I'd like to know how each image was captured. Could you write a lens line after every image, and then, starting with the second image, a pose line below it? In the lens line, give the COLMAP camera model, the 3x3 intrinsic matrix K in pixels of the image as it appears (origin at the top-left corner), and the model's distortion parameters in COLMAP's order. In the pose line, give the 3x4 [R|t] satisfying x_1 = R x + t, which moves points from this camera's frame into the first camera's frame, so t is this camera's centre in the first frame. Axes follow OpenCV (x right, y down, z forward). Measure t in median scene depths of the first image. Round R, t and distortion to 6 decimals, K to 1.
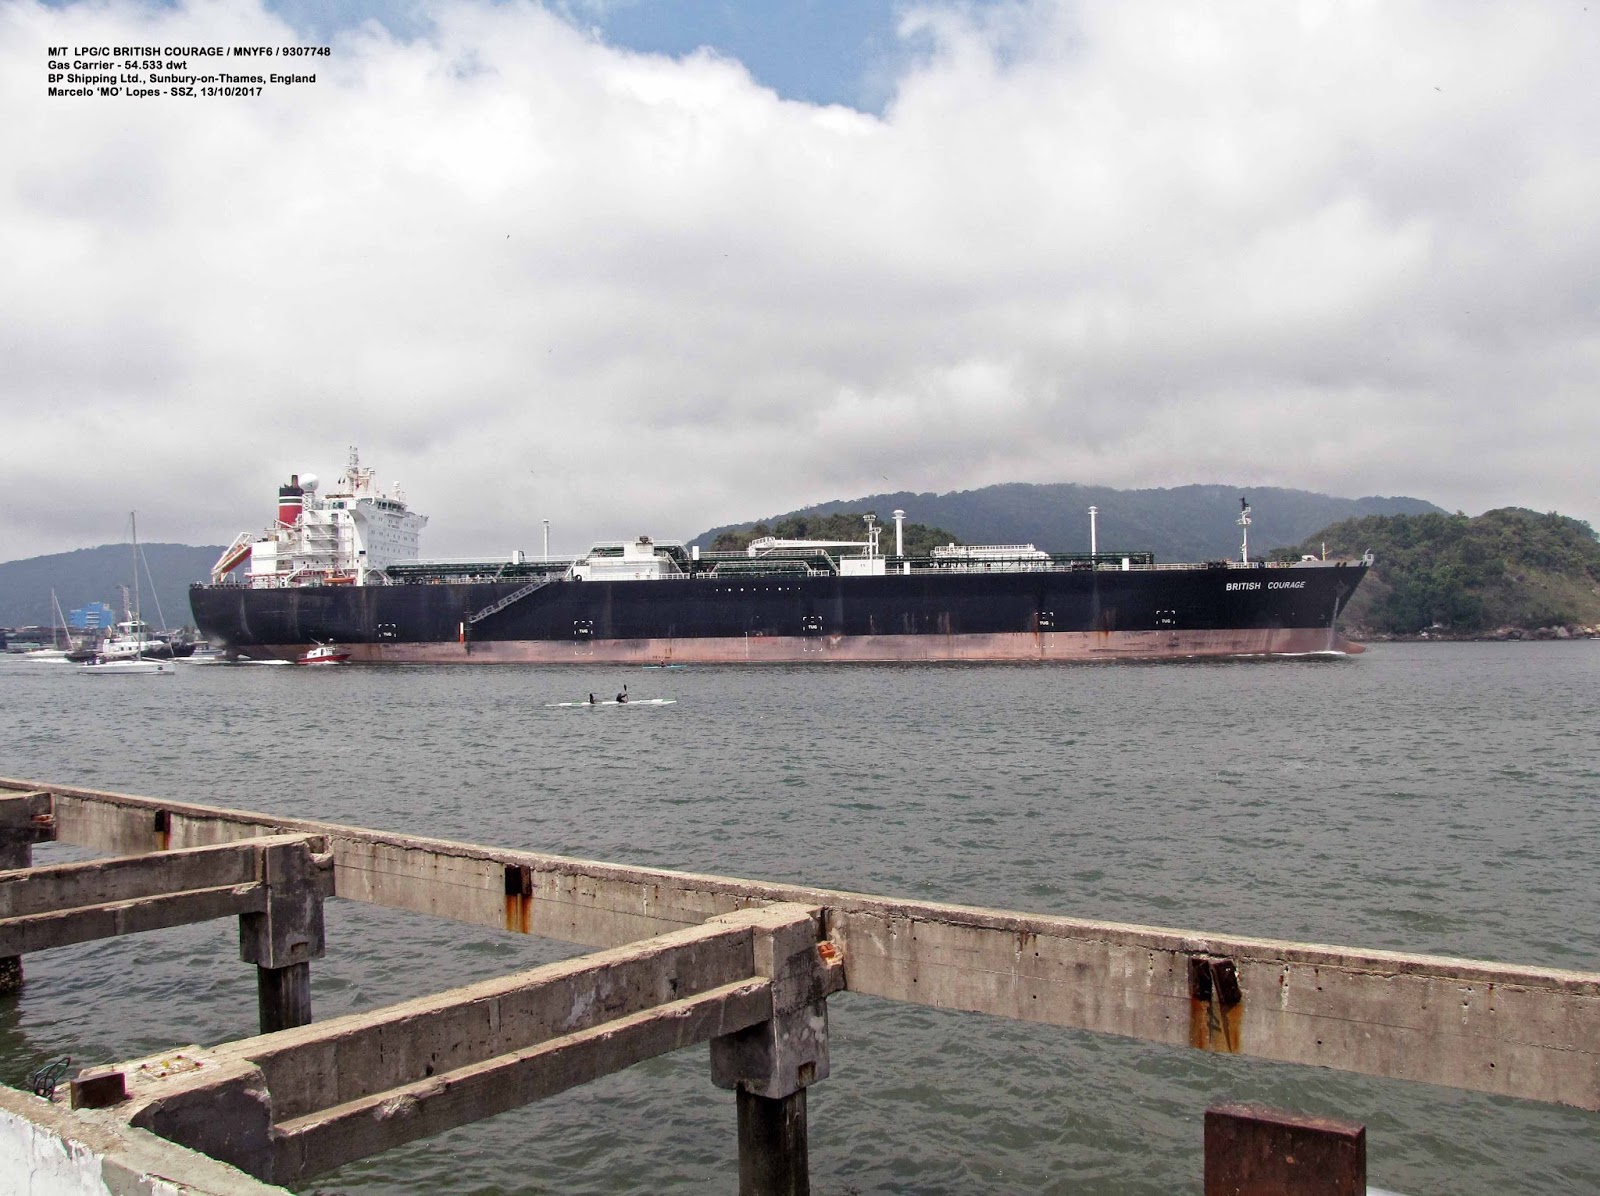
lens RADIAL K [[1412.5, 0, 800.0], [0, 1412.5, 598.0], [0, 0, 1]] dist [-0.143039, 0.010375]
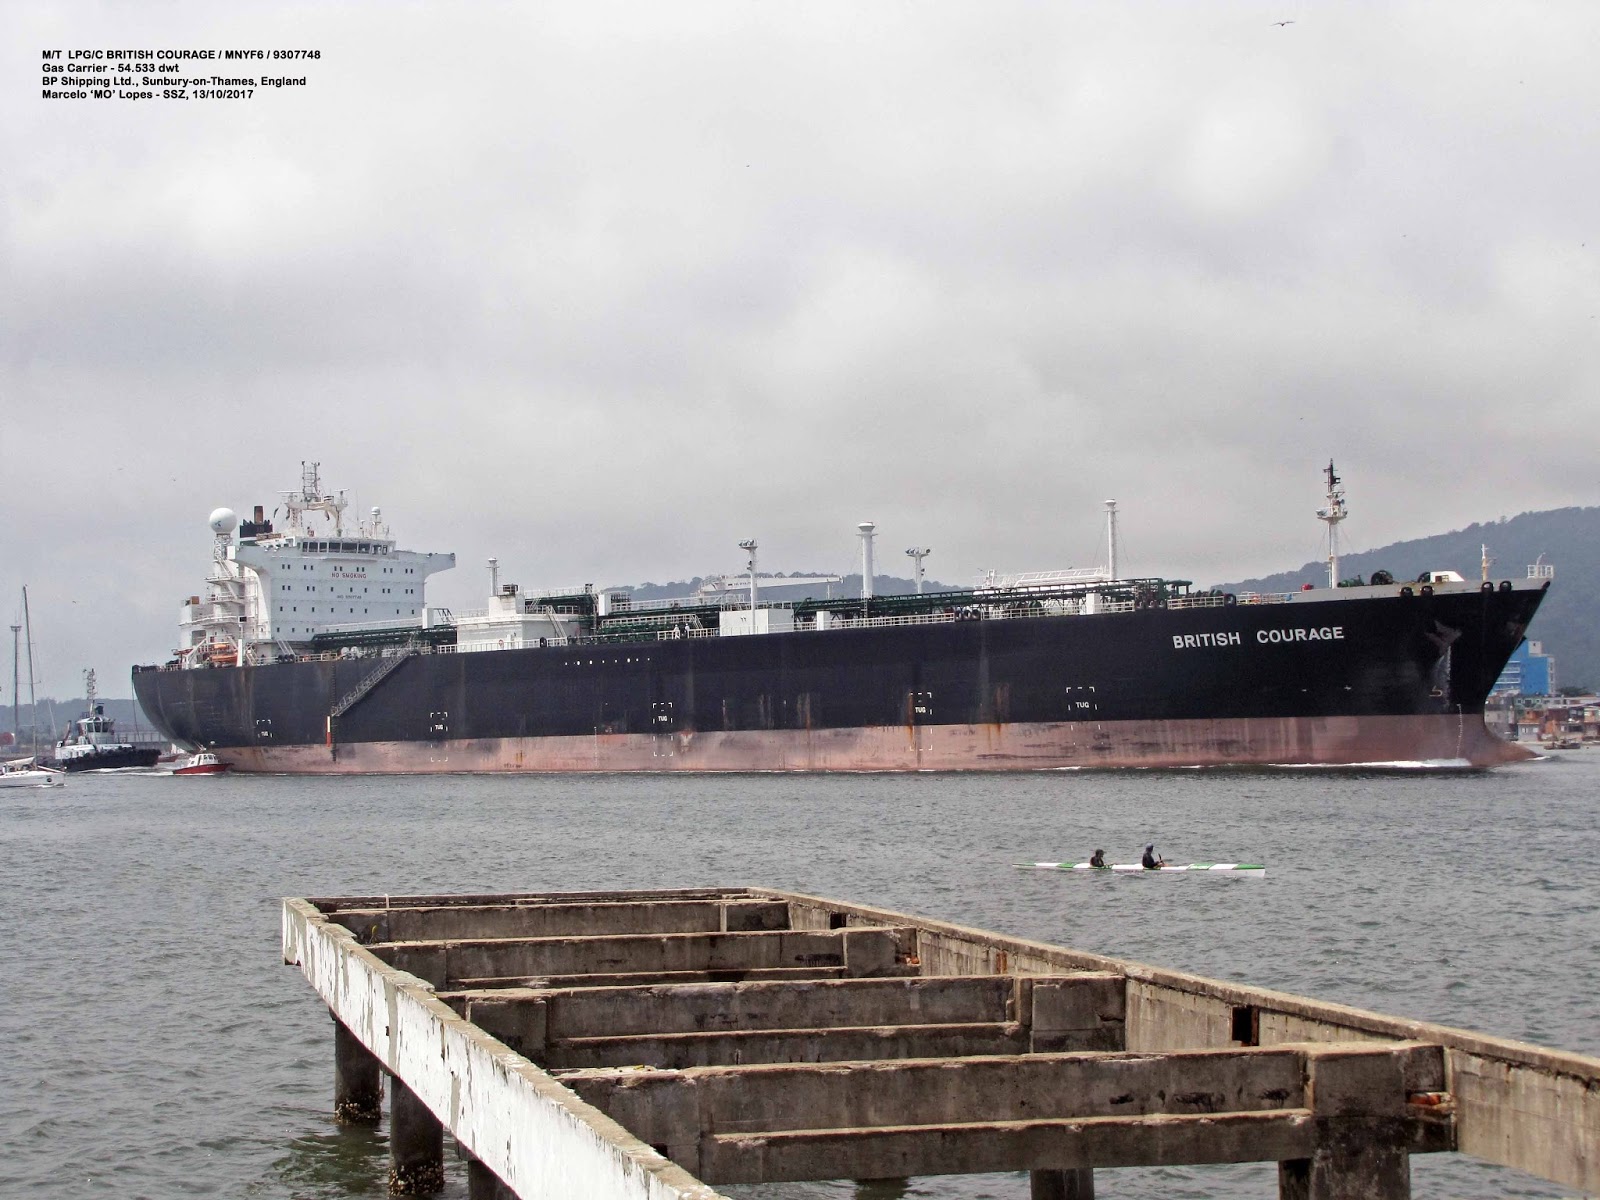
lens RADIAL K [[3204.1, 0, 804.6], [0, 3204.1, 574.2], [0, 0, 1]] dist [0.191930, 0.228358]
pose [[0.752754, -0.036920, -0.657265, 1.000491], [0.028662, 0.999317, -0.023308, -0.009072], [0.657677, -0.001293, 0.753299, -0.053895]]
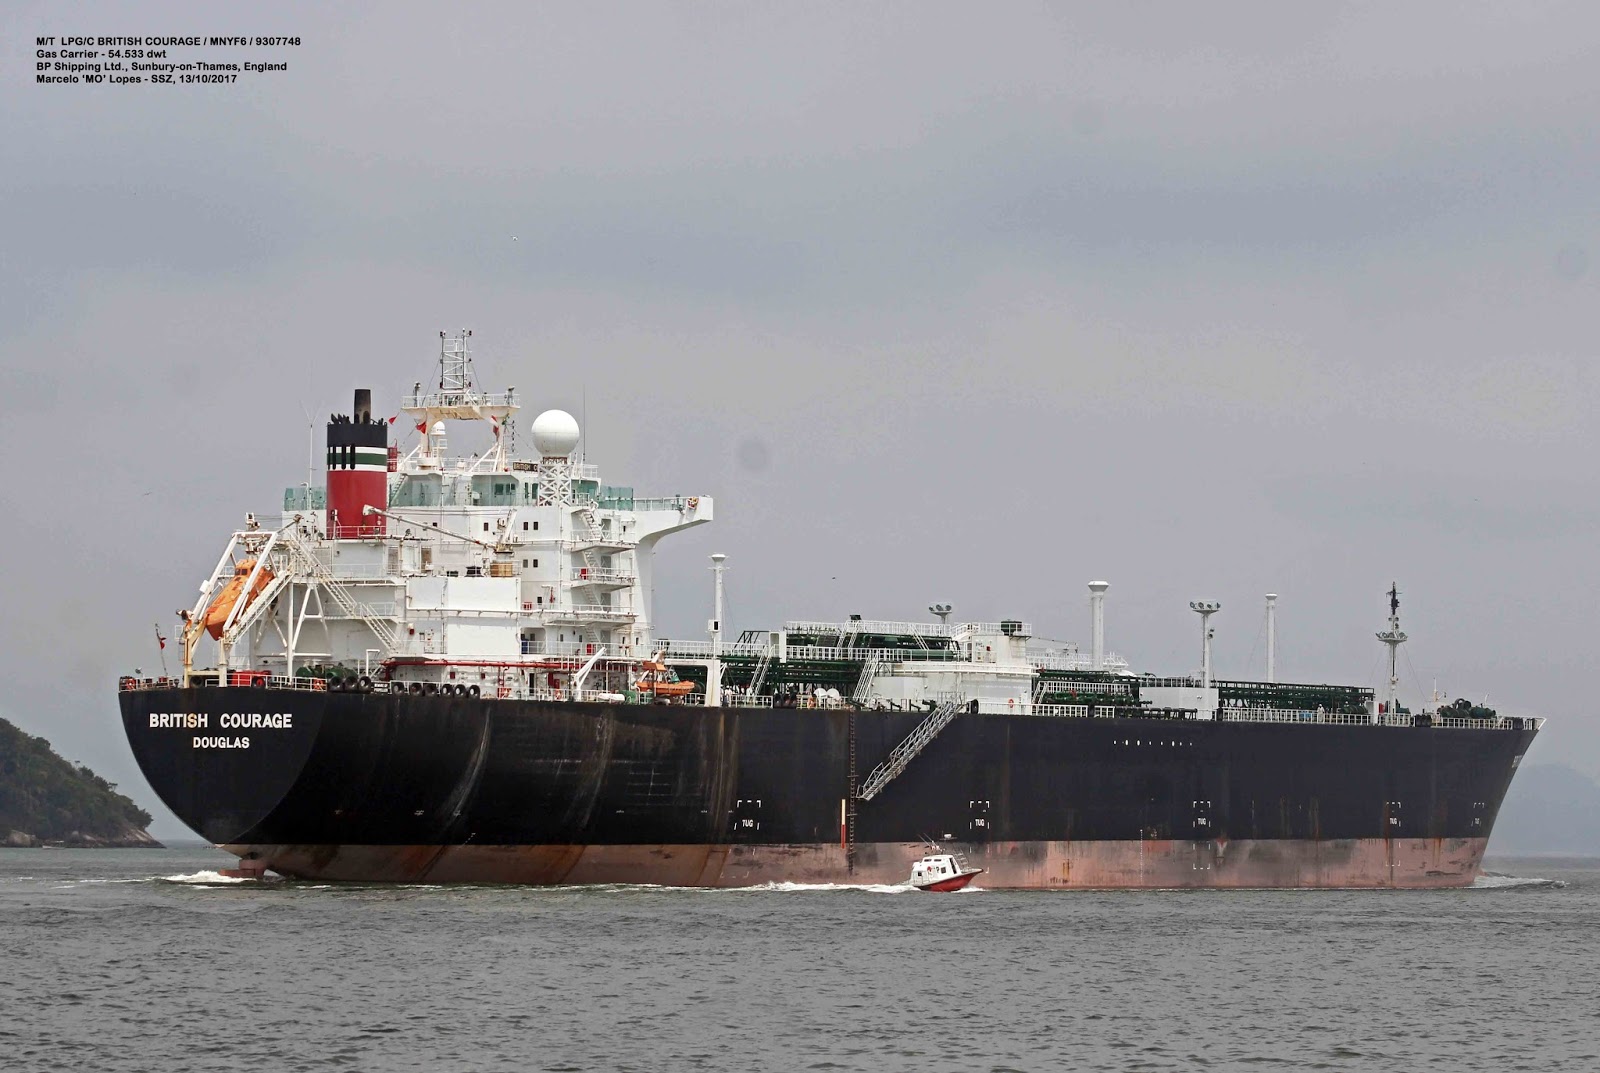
lens RADIAL K [[6045.3, 0, 800.0], [0, 6045.3, 536.5], [0, 0, 1]] dist [-0.197192, 0.535426]
pose [[0.426518, 0.058104, 0.902611, -1.953937], [-0.034871, 0.998249, -0.047782, 0.026453], [-0.903807, -0.011095, 0.427797, 0.211773]]
